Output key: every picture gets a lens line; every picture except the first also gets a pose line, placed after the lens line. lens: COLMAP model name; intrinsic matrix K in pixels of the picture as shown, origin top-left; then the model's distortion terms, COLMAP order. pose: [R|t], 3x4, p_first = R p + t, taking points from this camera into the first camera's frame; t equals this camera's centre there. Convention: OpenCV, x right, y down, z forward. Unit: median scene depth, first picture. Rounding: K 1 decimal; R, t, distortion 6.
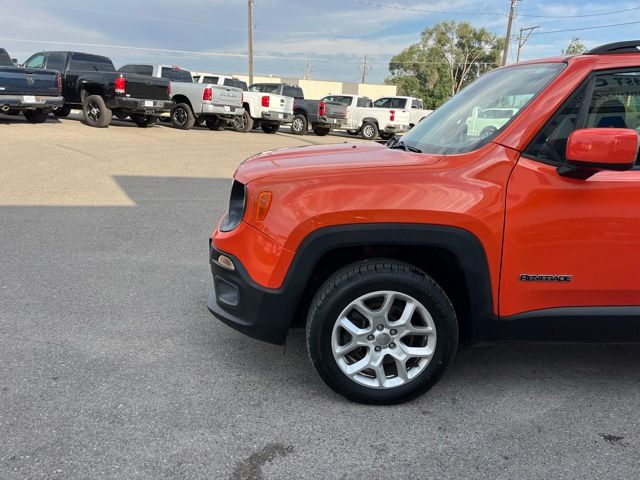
lens RADIAL K [[483.4, 0, 311.7], [0, 483.4, 240.9], [0, 0, 1]] dist [0.081125, -0.106970]
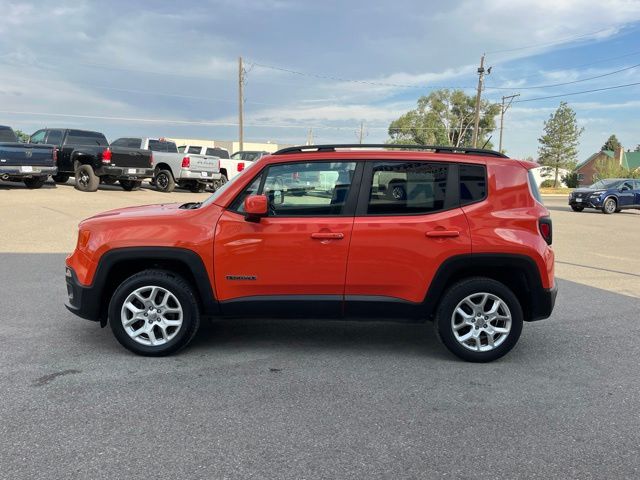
lens RADIAL K [[483.4, 0, 311.7], [0, 483.4, 240.9], [0, 0, 1]] dist [0.081125, -0.106970]
pose [[0.999644, -0.006810, -0.025790, 0.121194], [0.003655, 0.992711, -0.120461, 0.024086], [0.026422, 0.120324, 0.992383, -0.116482]]
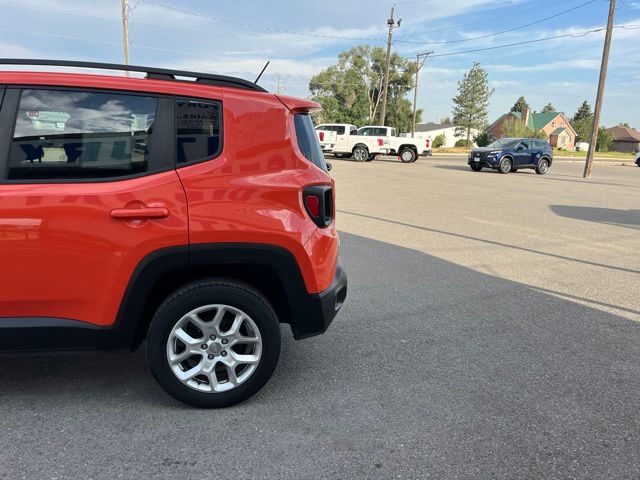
lens RADIAL K [[483.4, 0, 311.7], [0, 483.4, 240.9], [0, 0, 1]] dist [0.081125, -0.106970]
pose [[0.992535, -0.023161, 0.119740, 0.225061], [0.027423, 0.999043, -0.034067, 0.004350], [-0.118837, 0.037097, 0.992221, -0.015392]]
